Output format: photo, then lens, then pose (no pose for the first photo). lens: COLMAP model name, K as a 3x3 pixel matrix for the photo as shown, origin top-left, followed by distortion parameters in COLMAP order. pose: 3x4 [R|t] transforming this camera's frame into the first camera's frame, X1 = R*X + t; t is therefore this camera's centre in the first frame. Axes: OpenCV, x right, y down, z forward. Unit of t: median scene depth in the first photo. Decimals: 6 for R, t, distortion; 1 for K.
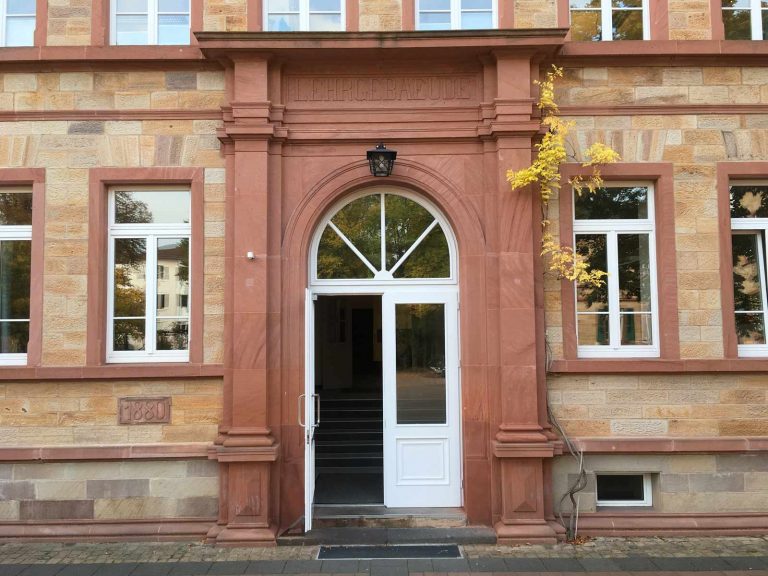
lens RADIAL K [[680.8, 0, 382.4], [0, 680.8, 284.5], [0, 0, 1]] dist [0.068933, -0.084442]
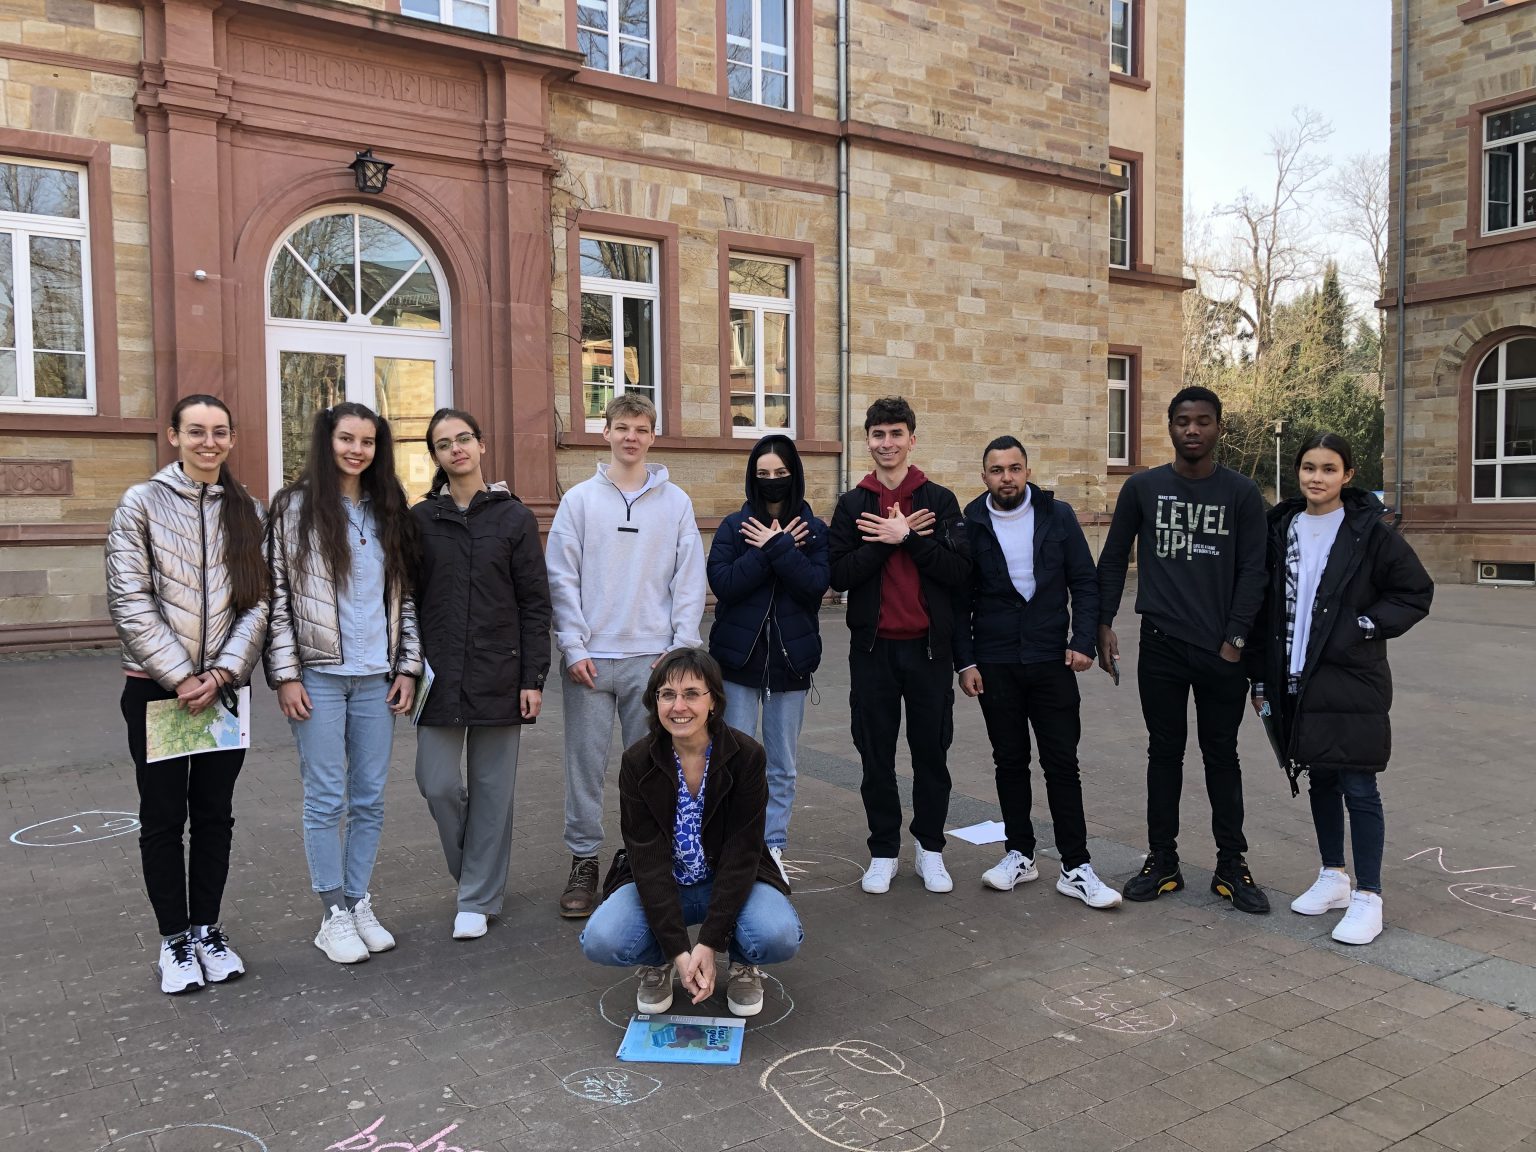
lens RADIAL K [[1361.7, 0, 764.9], [0, 1361.7, 569.1], [0, 0, 1]] dist [0.068933, -0.084442]
pose [[0.827377, -0.013404, 0.561487, -0.518777], [-0.033763, 0.996720, 0.073545, 0.145714], [-0.560631, -0.079807, 0.824211, -0.614642]]
